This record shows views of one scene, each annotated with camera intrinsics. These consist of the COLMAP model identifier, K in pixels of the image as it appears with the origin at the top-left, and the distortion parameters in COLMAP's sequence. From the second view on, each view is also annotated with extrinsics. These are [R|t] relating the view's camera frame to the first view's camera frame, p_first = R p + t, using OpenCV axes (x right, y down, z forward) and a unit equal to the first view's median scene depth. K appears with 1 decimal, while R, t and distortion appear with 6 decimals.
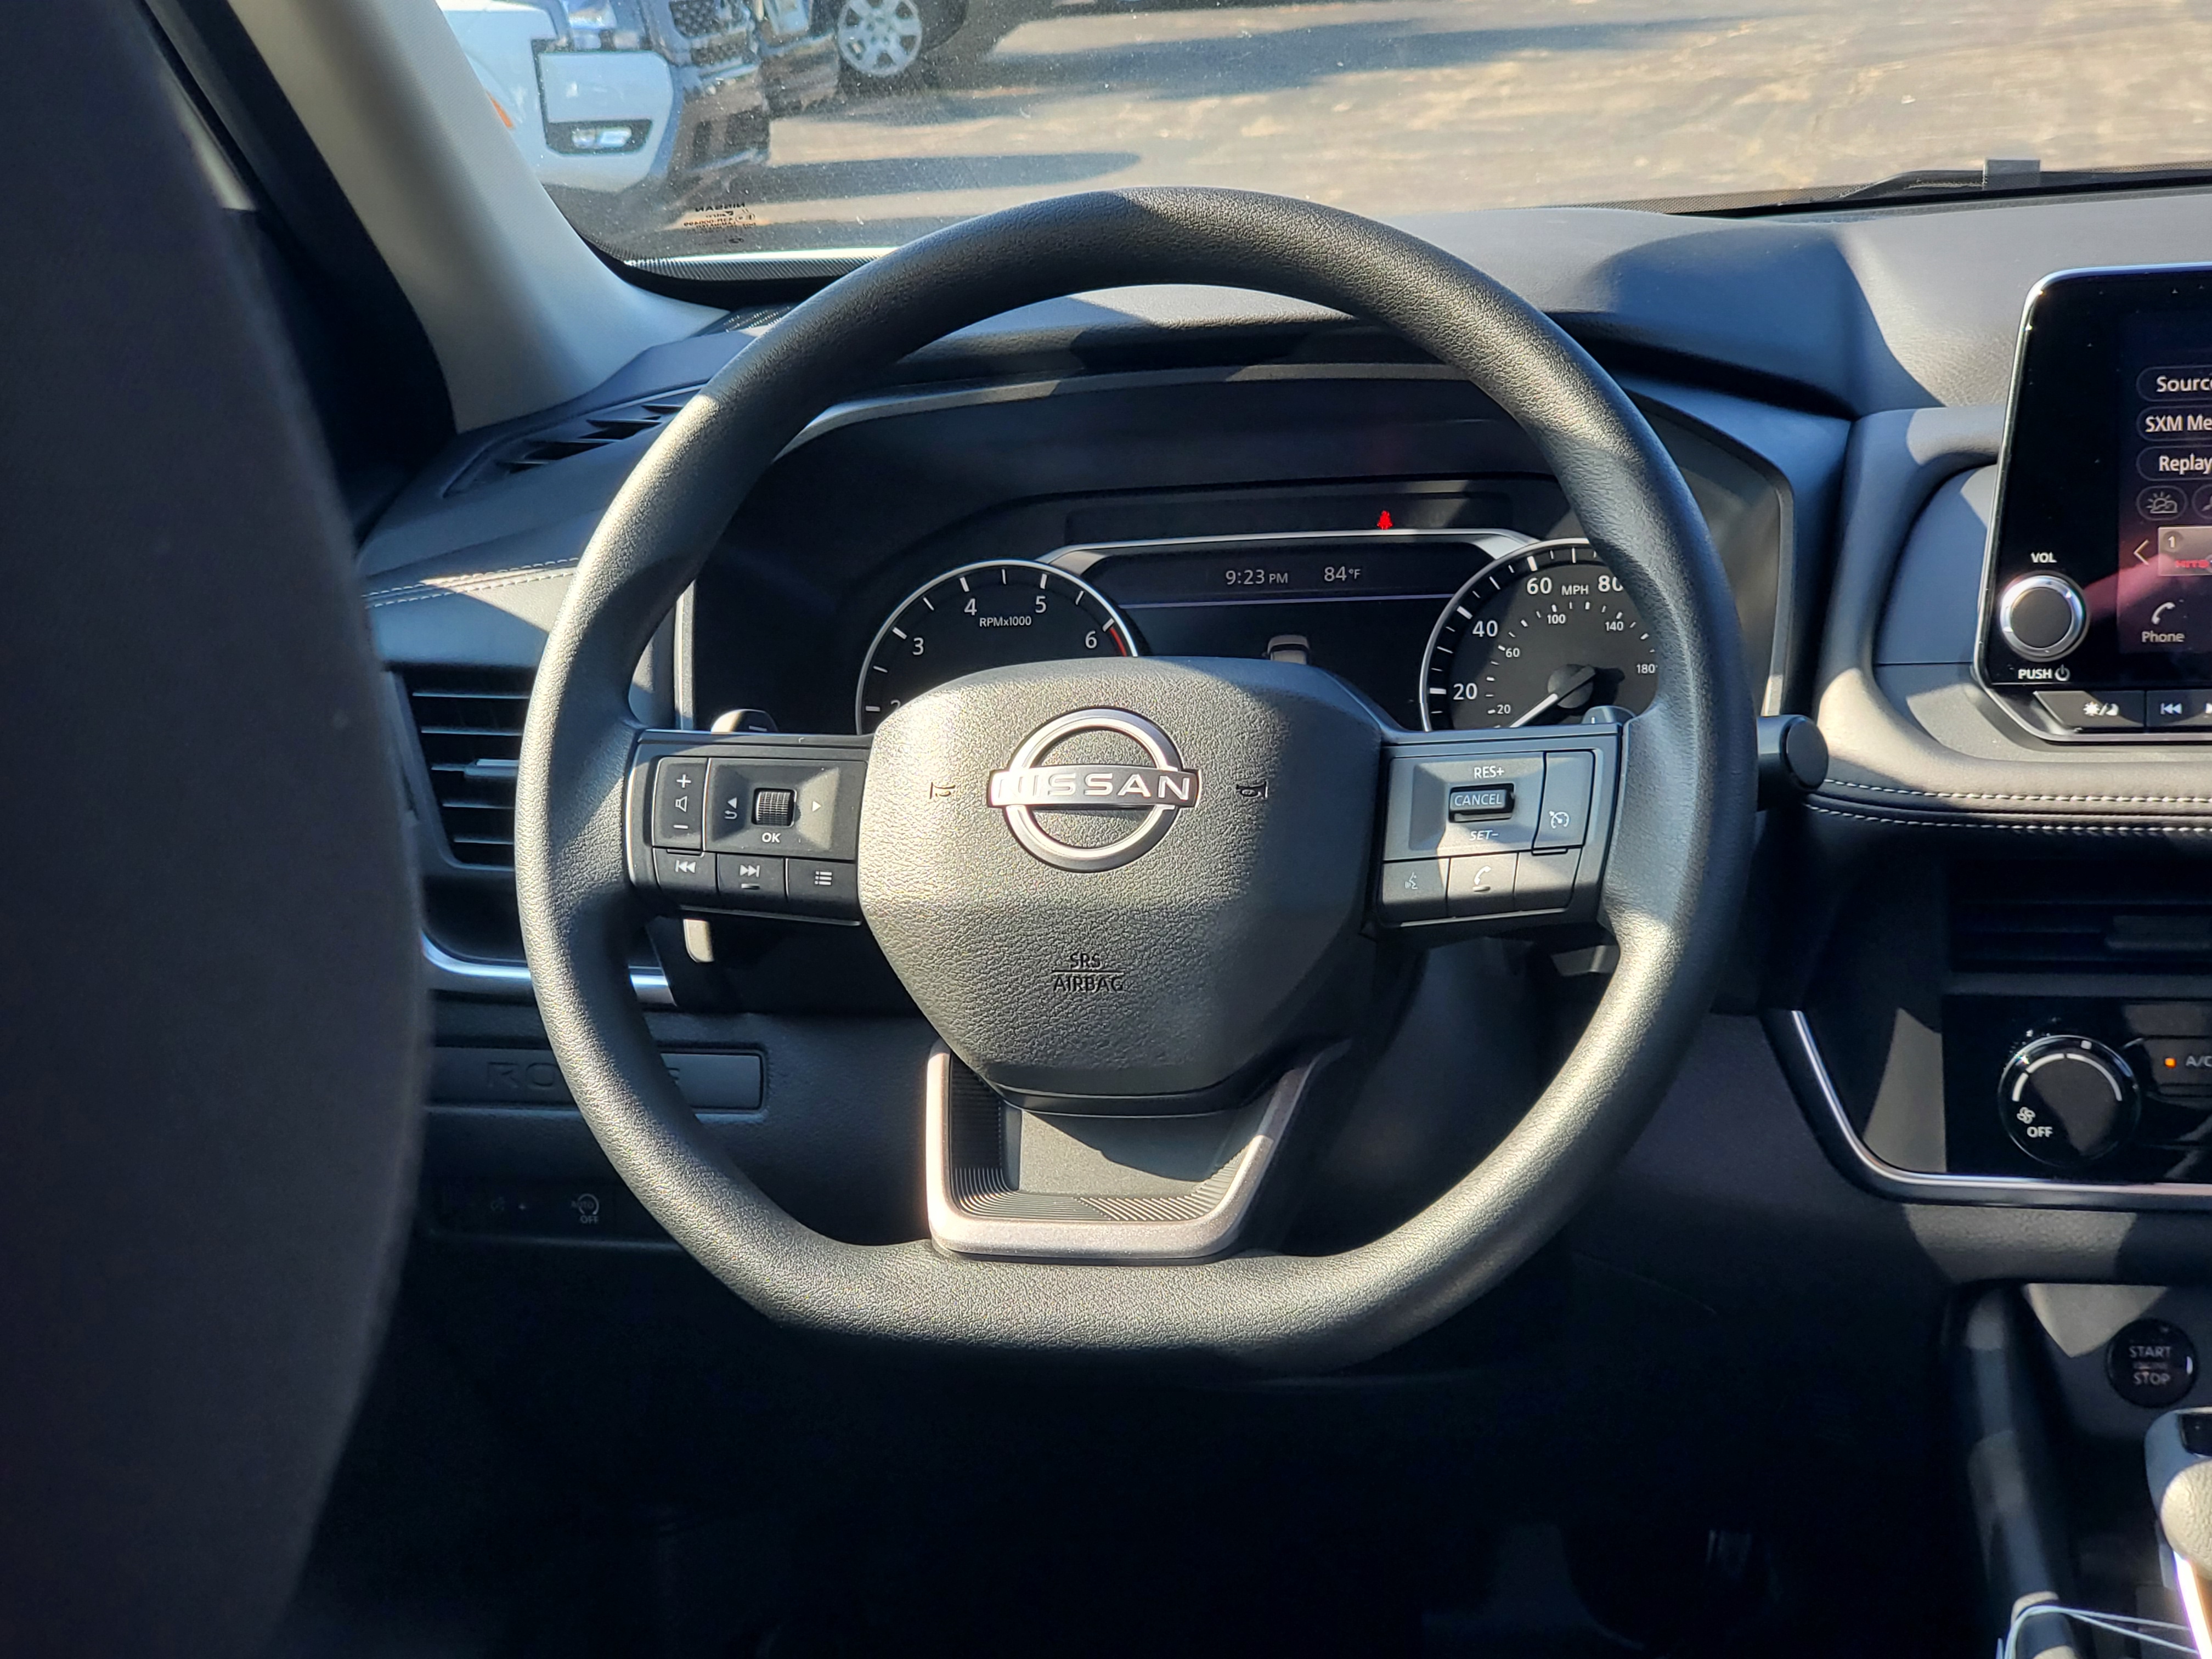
lens RADIAL K [[4573.0, 0, 1084.9], [0, 4573.0, 890.5], [0, 0, 1]] dist [-0.014980, 0.000000]
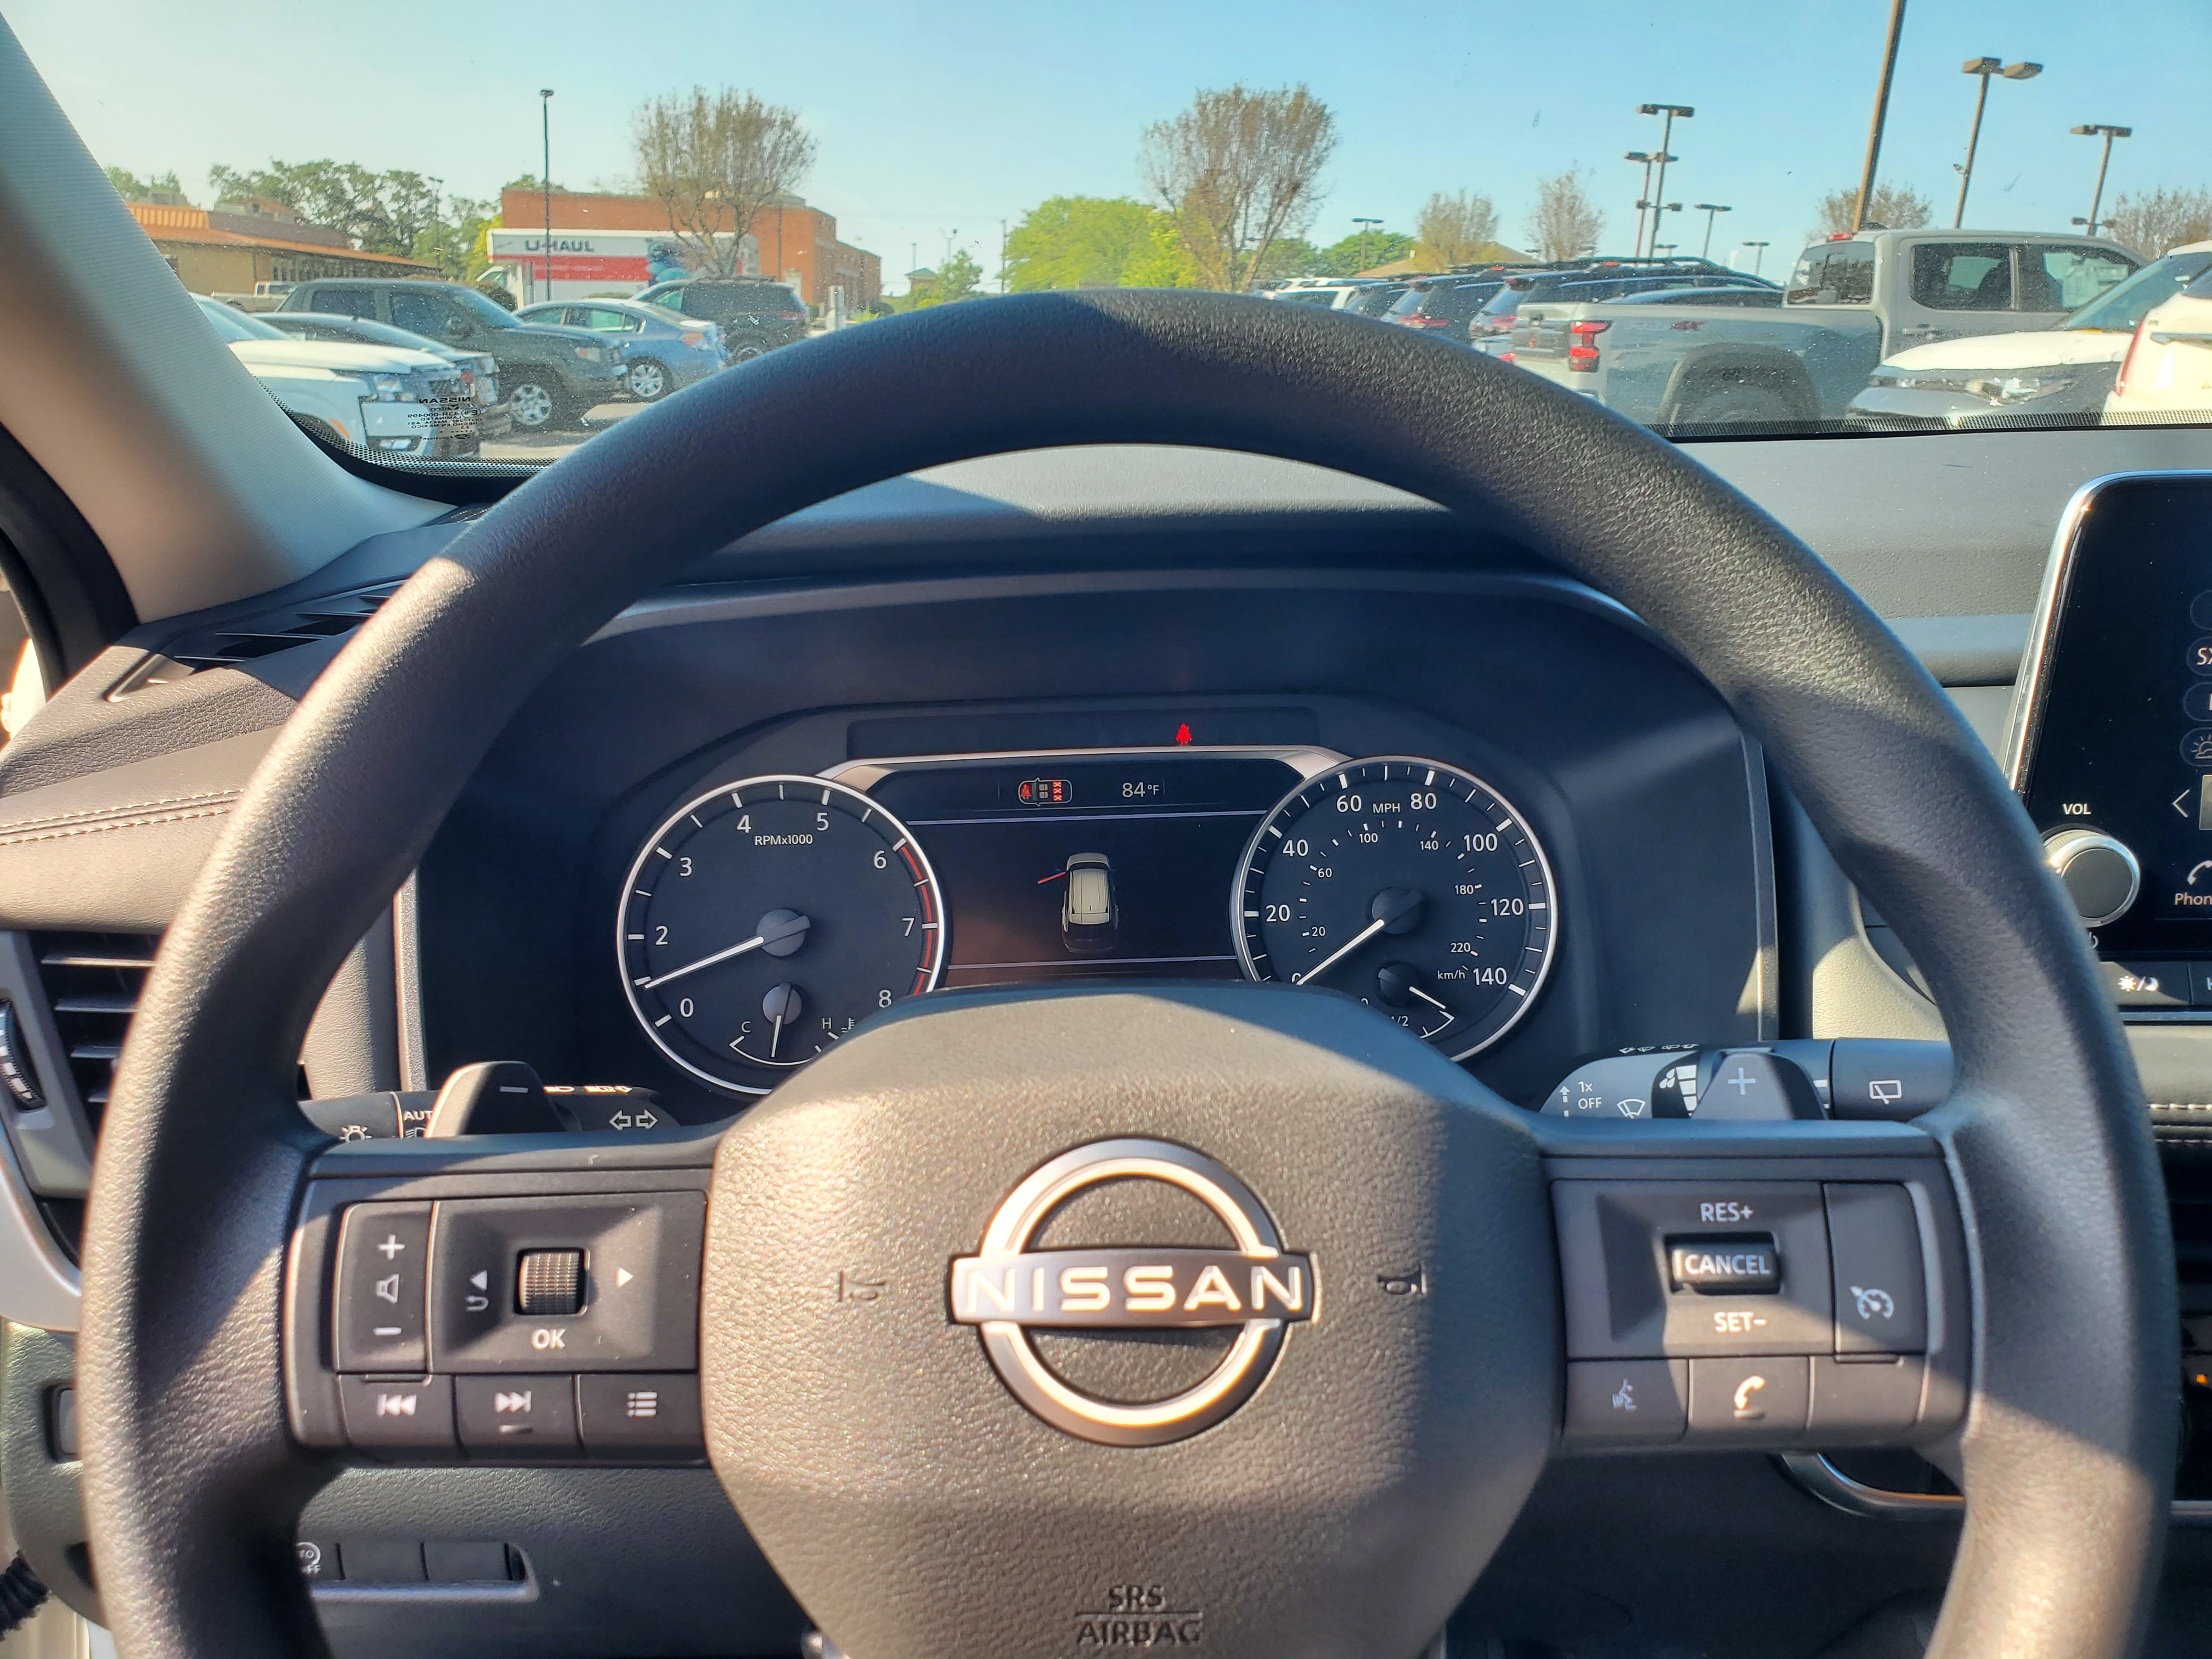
lens RADIAL K [[1722.0, 0, 1121.5], [0, 1722.0, 832.5], [0, 0, 1]] dist [-0.001379, 0.018754]
pose [[0.959424, -0.020804, 0.281199, -0.056832], [0.010350, 0.999201, 0.038608, -0.083762], [-0.281778, -0.034131, 0.958872, 0.739046]]
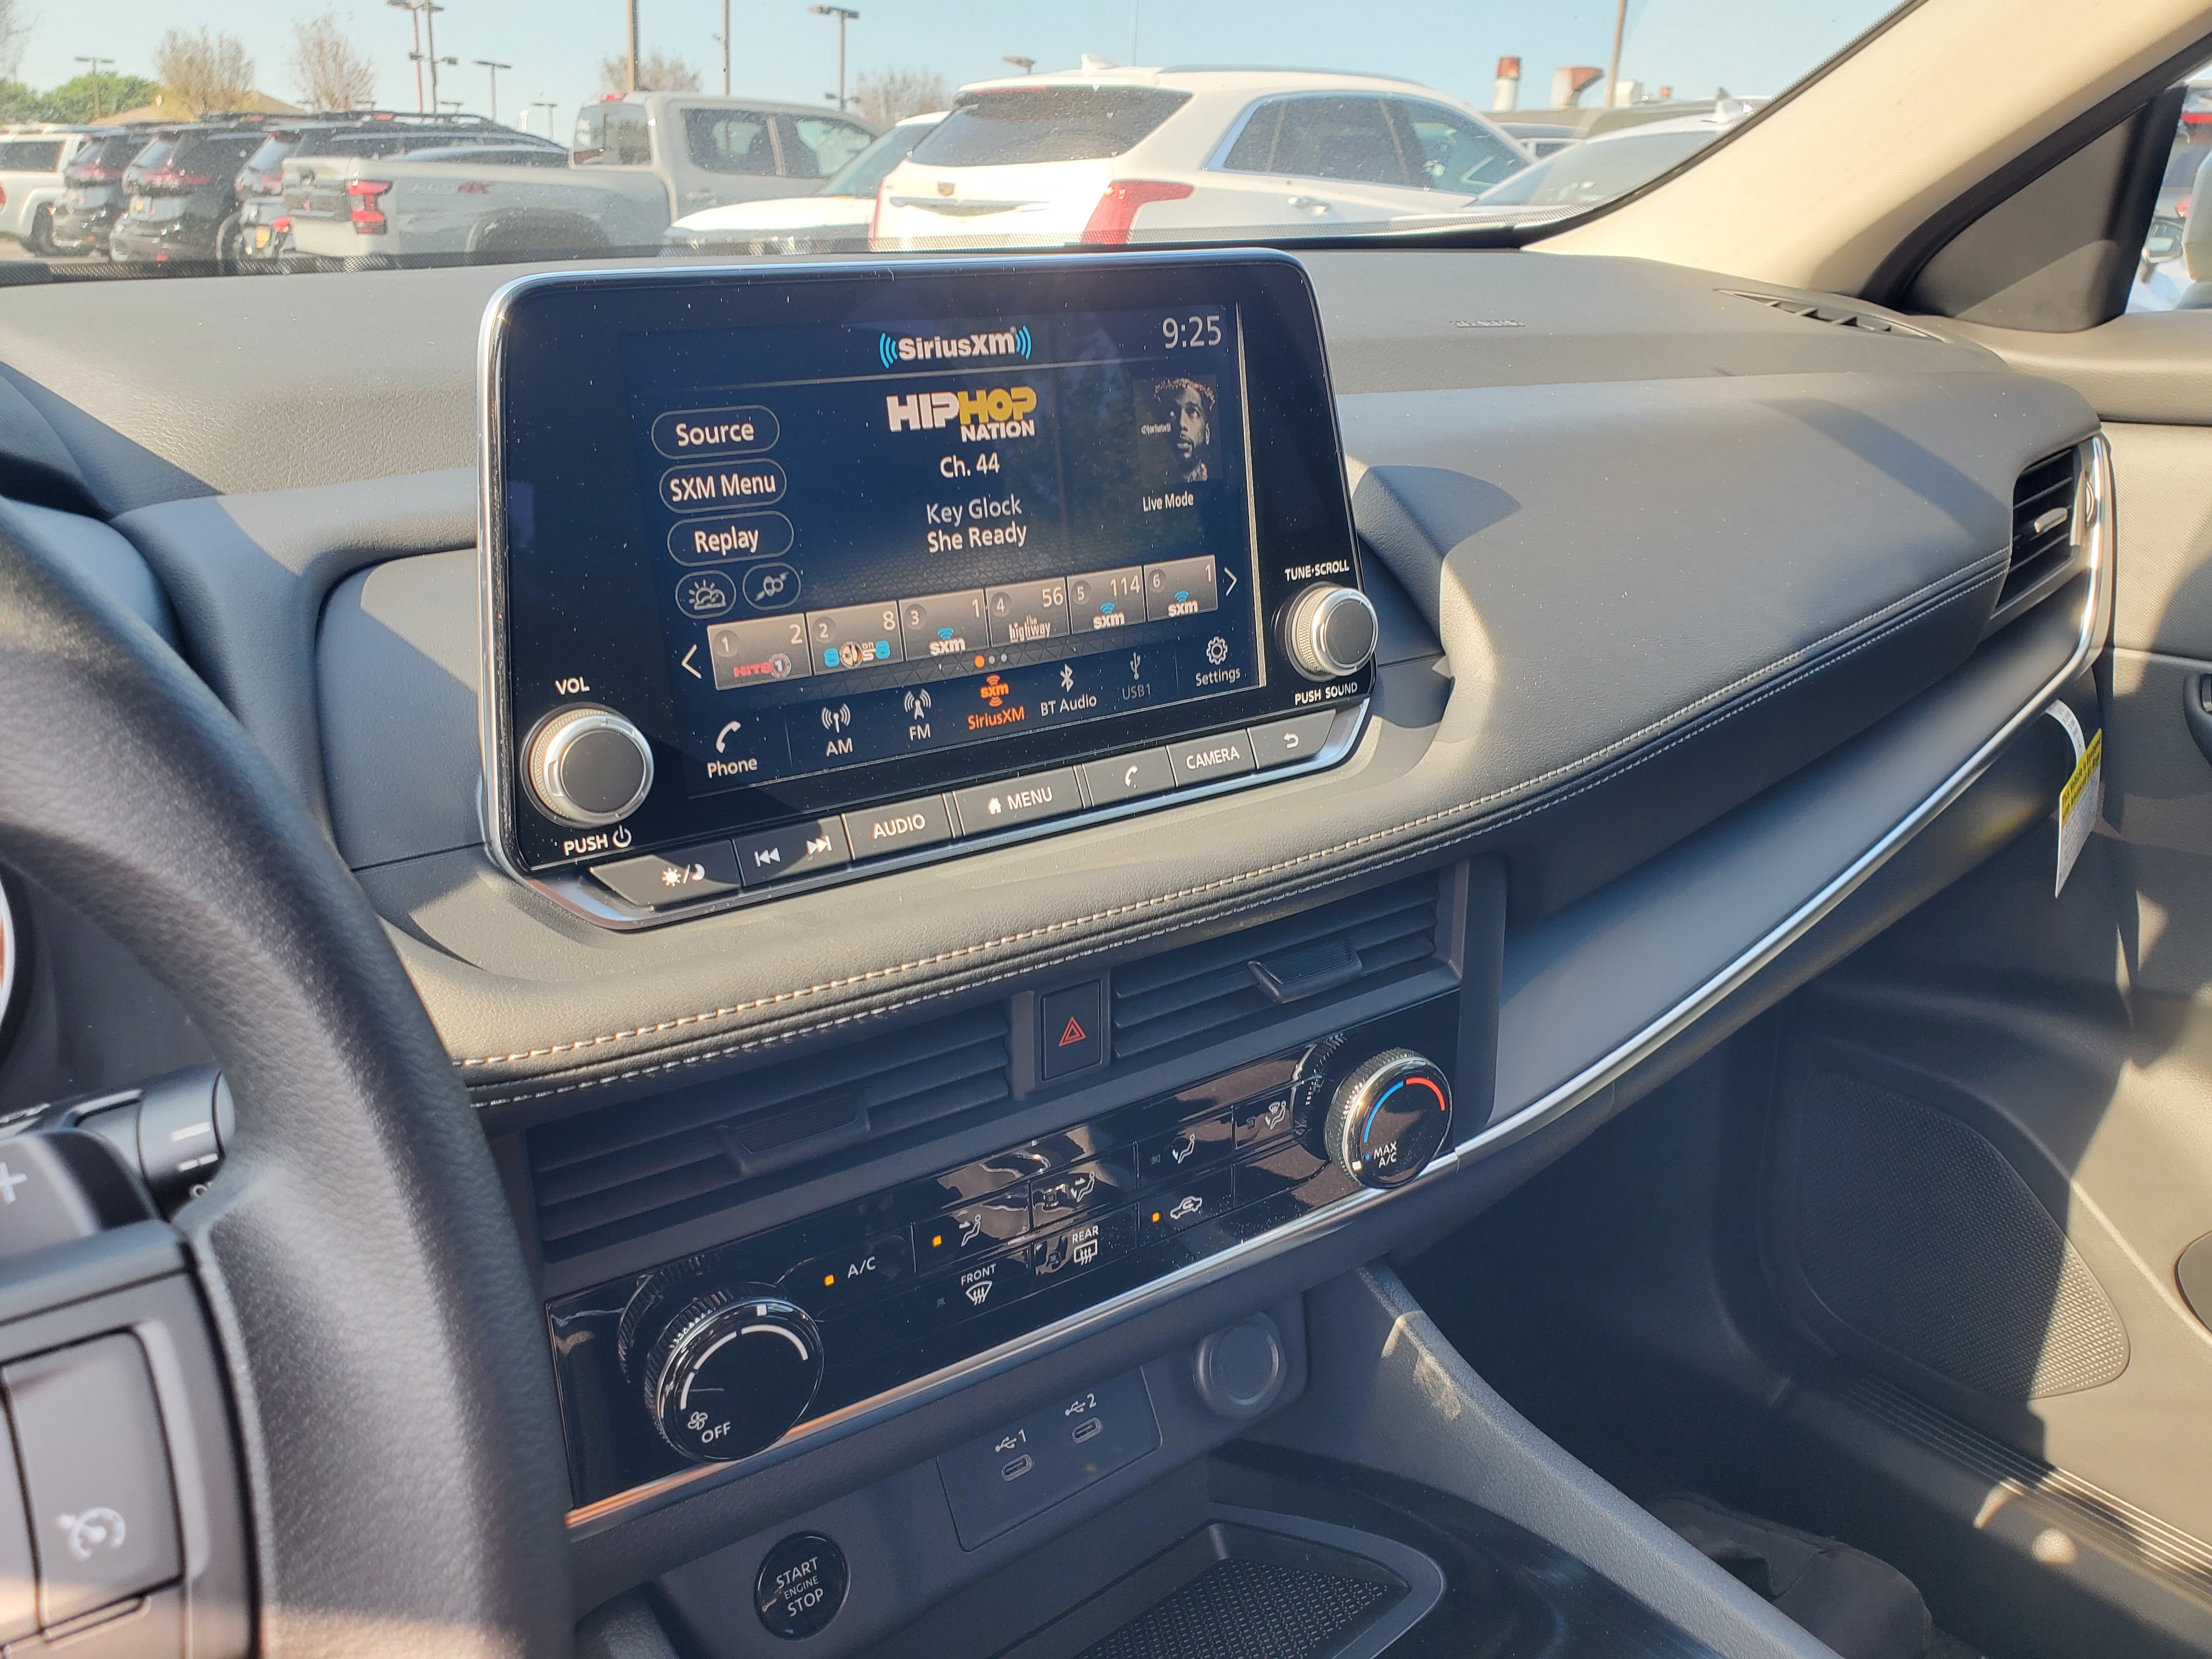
lens RADIAL K [[1722.0, 0, 1088.9], [0, 1722.0, 830.9], [0, 0, 1]] dist [-0.001379, 0.018754]
pose [[0.623821, -0.205714, 0.754008, 0.051233], [0.138872, 0.978563, 0.152085, -0.080805], [-0.769130, 0.009836, 0.639016, 0.766495]]
